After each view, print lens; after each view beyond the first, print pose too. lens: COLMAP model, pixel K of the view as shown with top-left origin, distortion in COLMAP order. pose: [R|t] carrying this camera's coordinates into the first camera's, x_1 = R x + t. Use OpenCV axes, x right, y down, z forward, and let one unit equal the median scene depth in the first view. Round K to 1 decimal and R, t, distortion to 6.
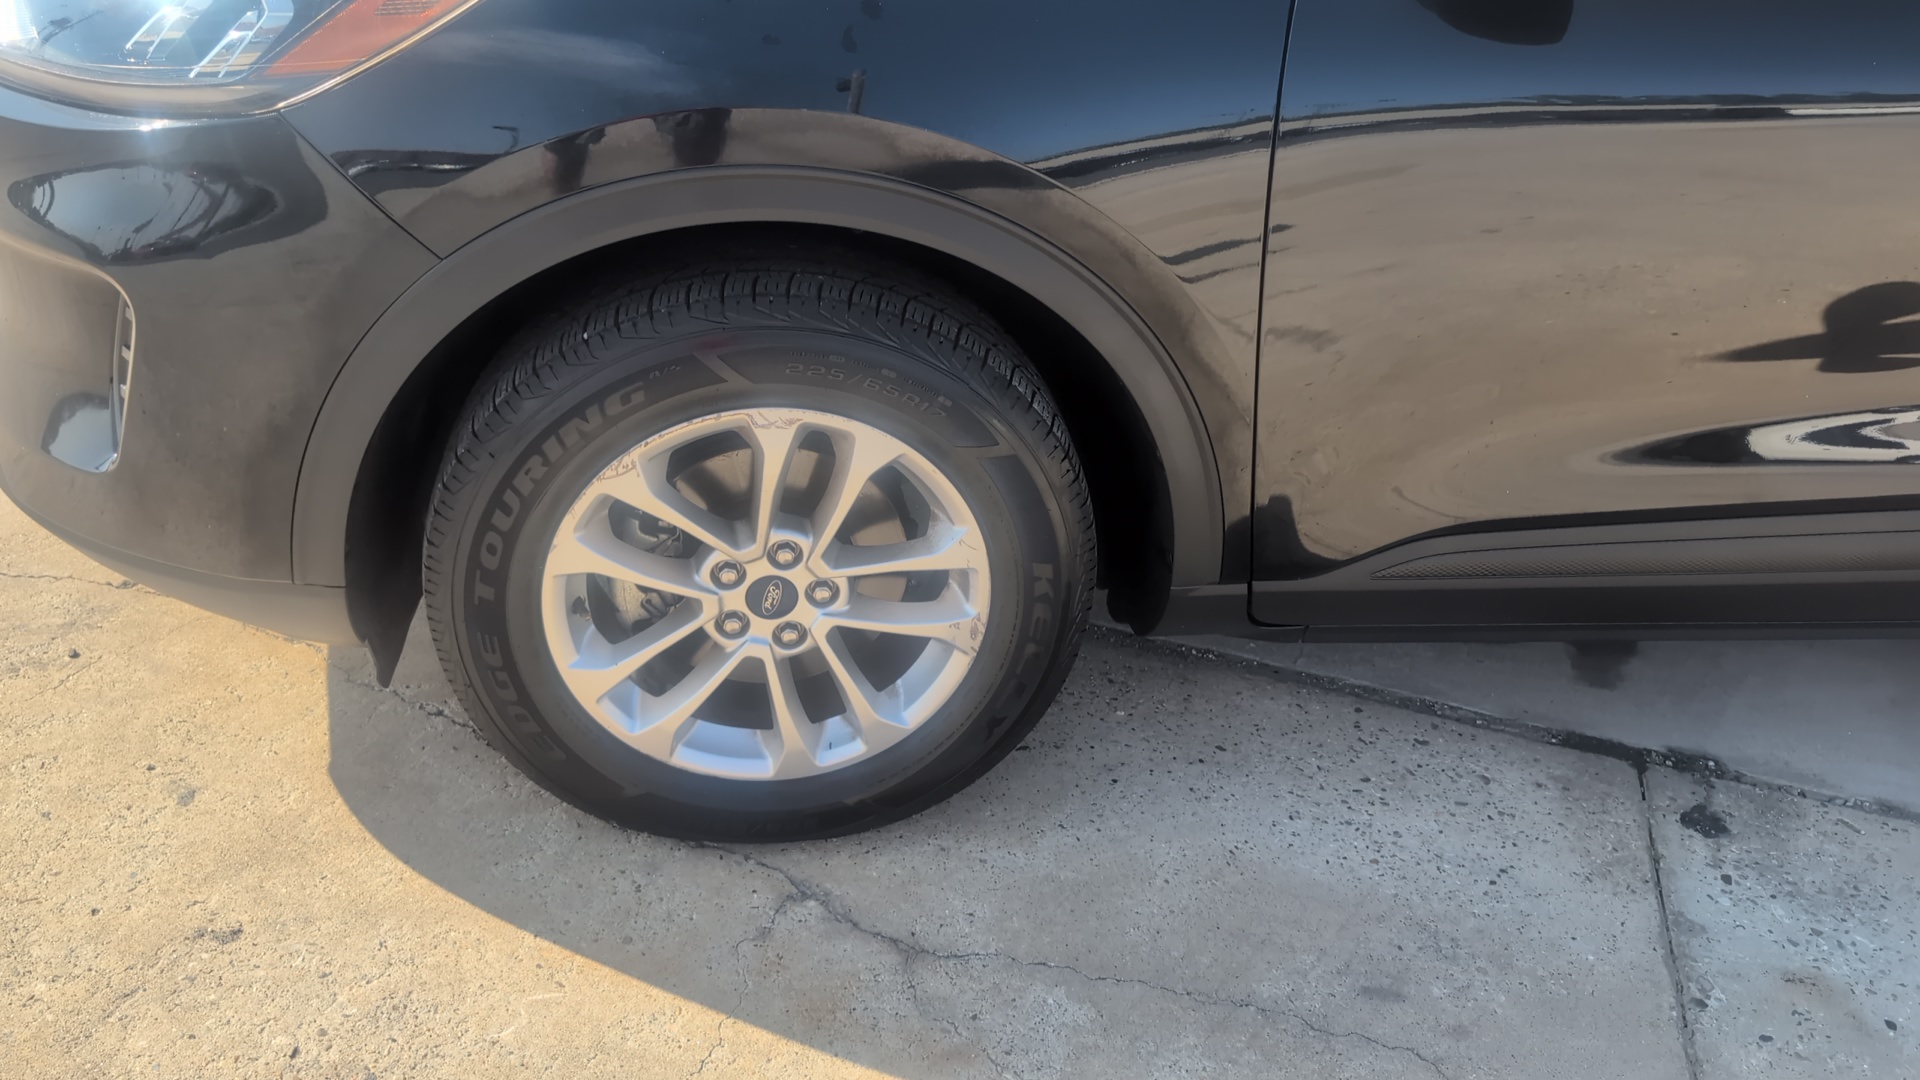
lens RADIAL K [[1643.4, 0, 960.0], [0, 1643.4, 540.0], [0, 0, 1]] dist [0.018266, -0.010943]
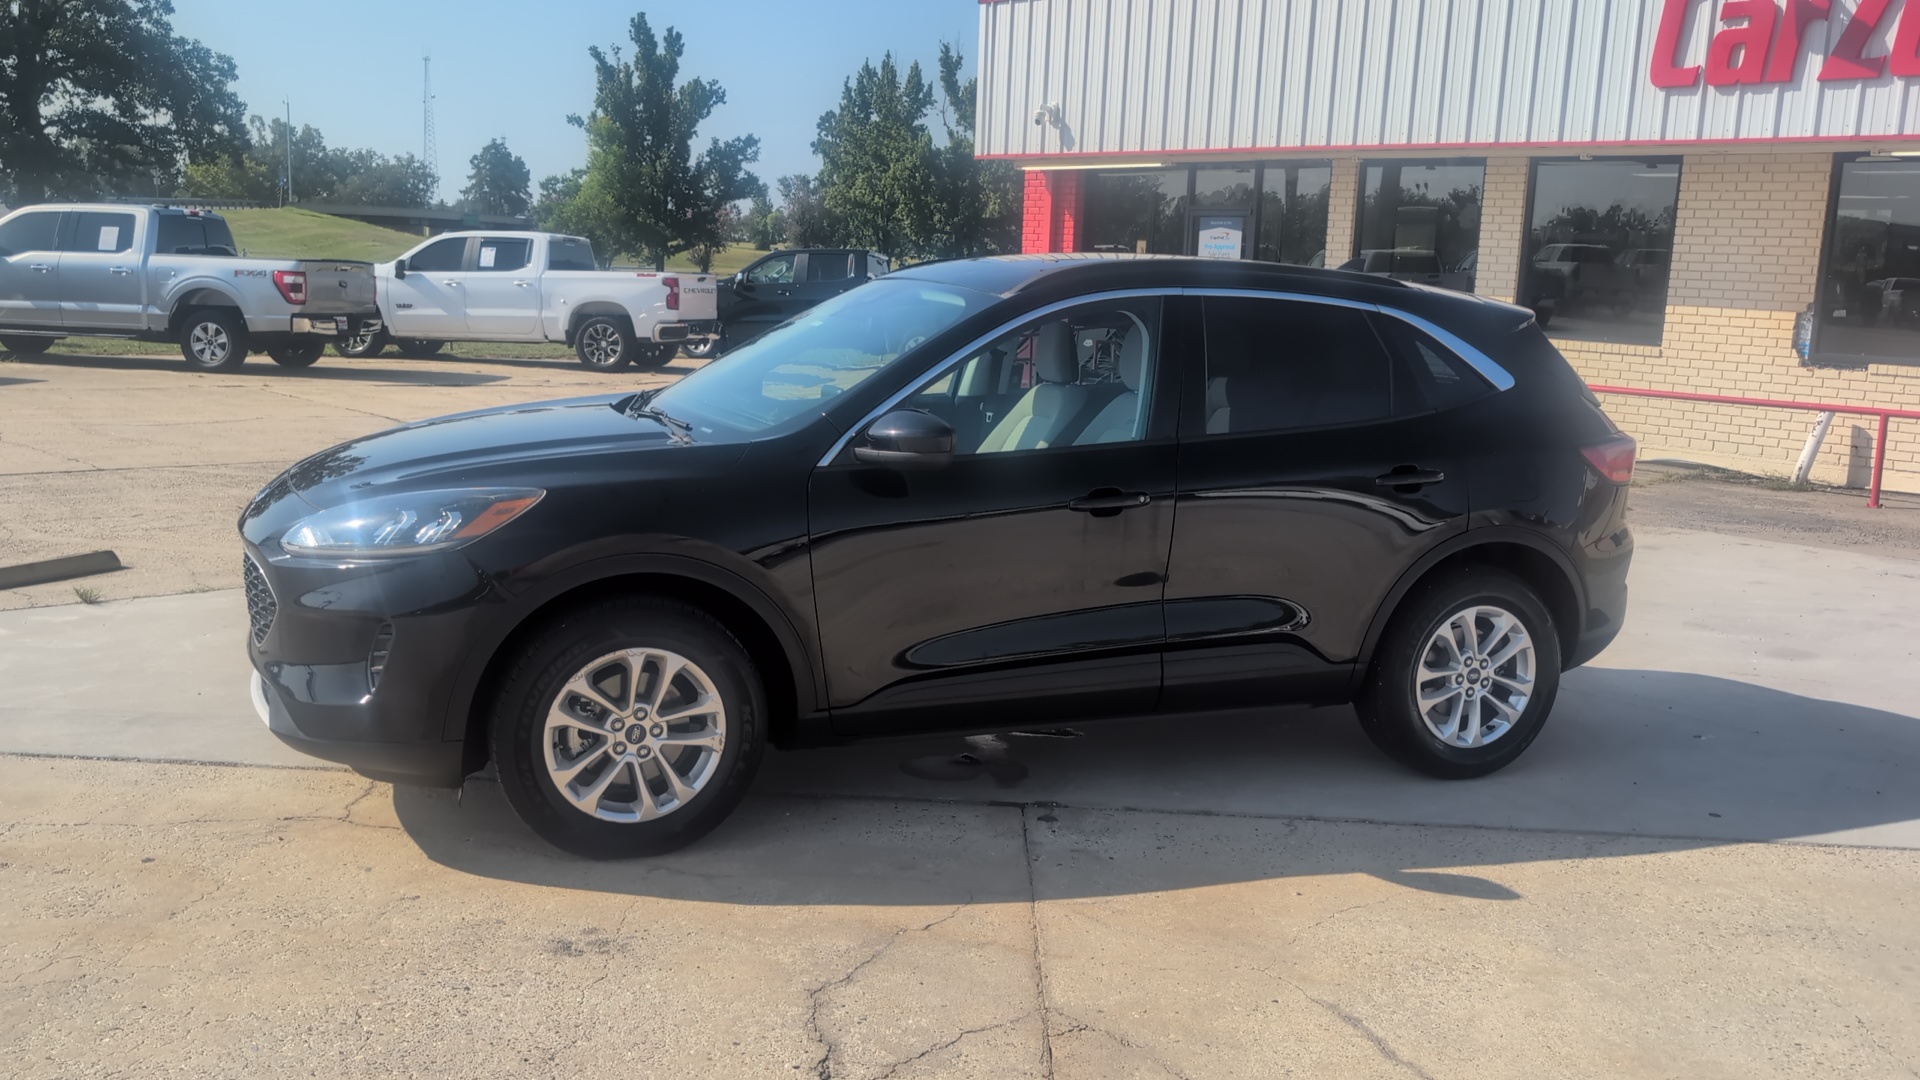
lens RADIAL K [[1643.4, 0, 960.0], [0, 1643.4, 540.0], [0, 0, 1]] dist [0.018266, -0.010943]
pose [[0.969018, -0.088238, 0.230692, -0.186183], [0.163439, 0.929350, -0.331052, 0.655117], [-0.185182, 0.358499, 0.914979, -1.430827]]
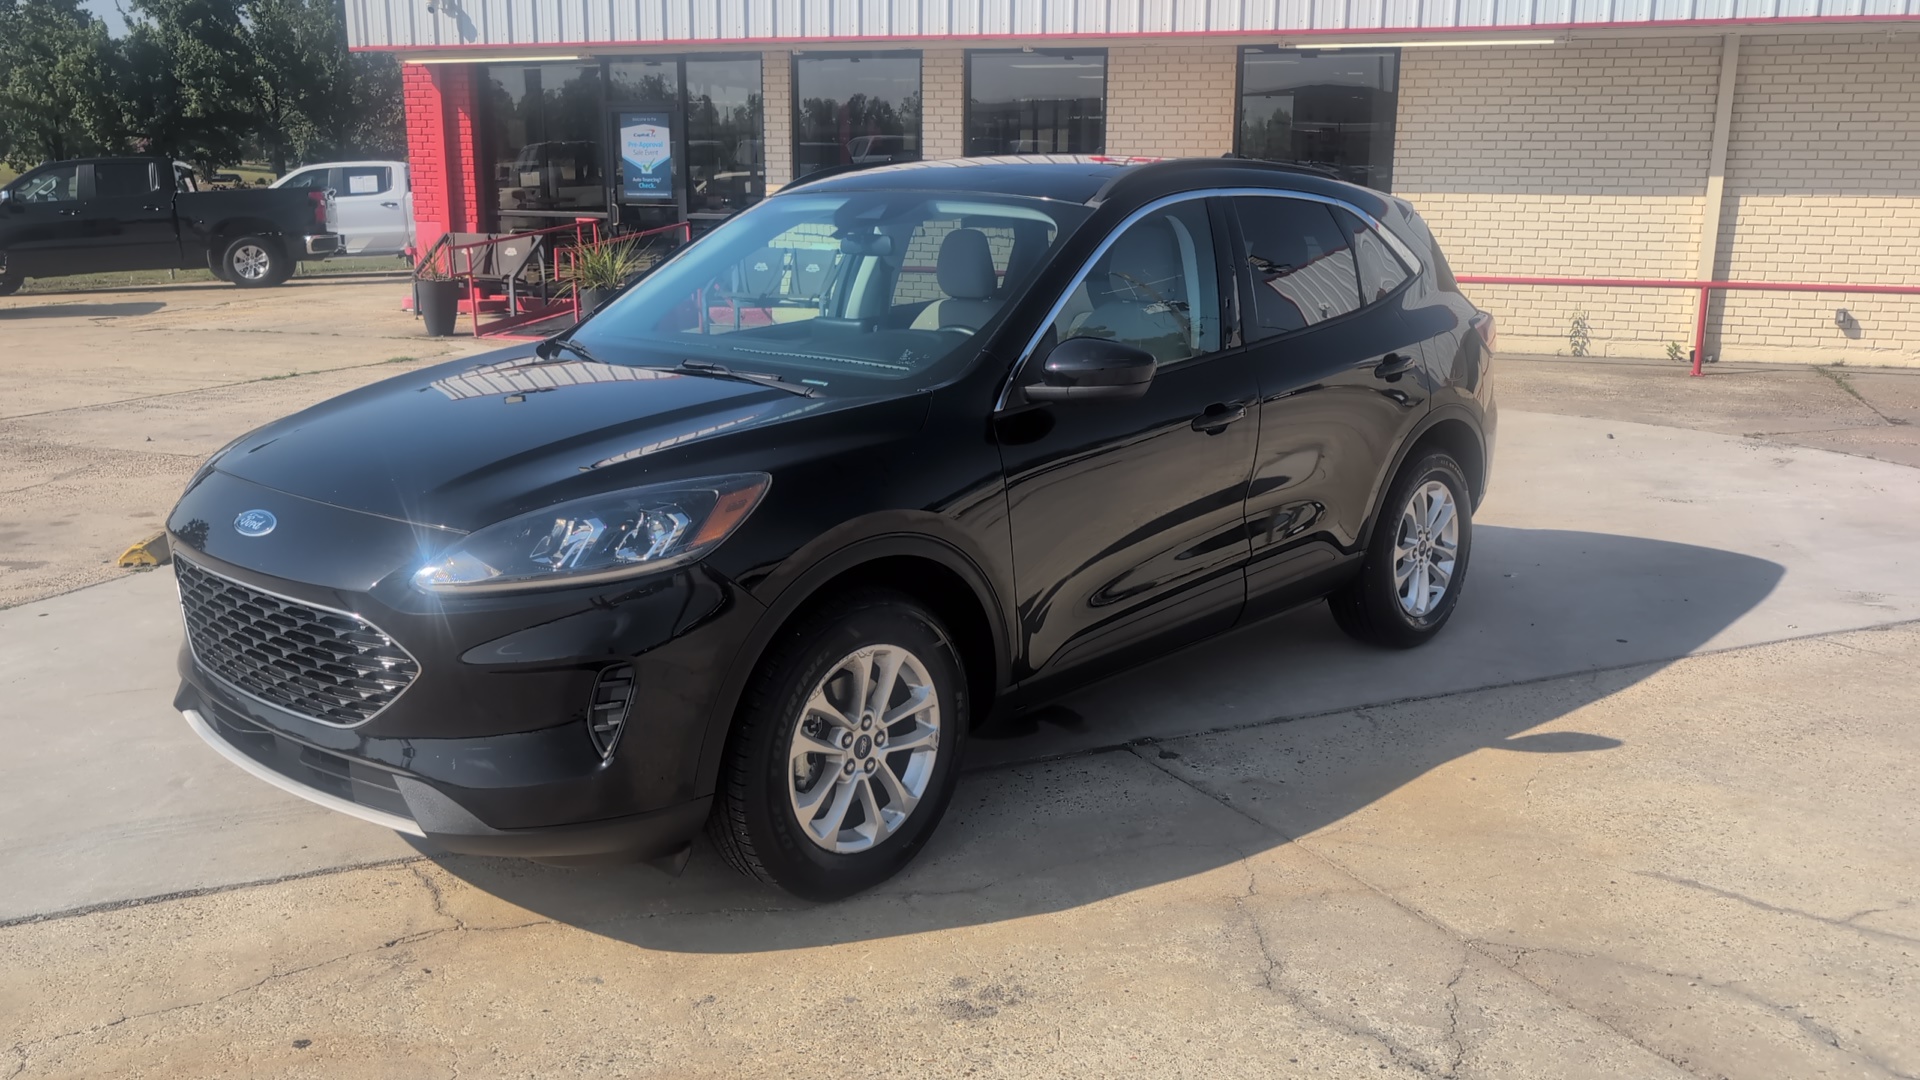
lens RADIAL K [[1643.4, 0, 960.0], [0, 1643.4, 540.0], [0, 0, 1]] dist [0.018266, -0.010943]
pose [[0.751666, -0.222386, 0.620922, -1.249953], [0.389543, 0.909384, -0.145868, 0.147558], [-0.532217, 0.351520, 0.770181, -0.751575]]
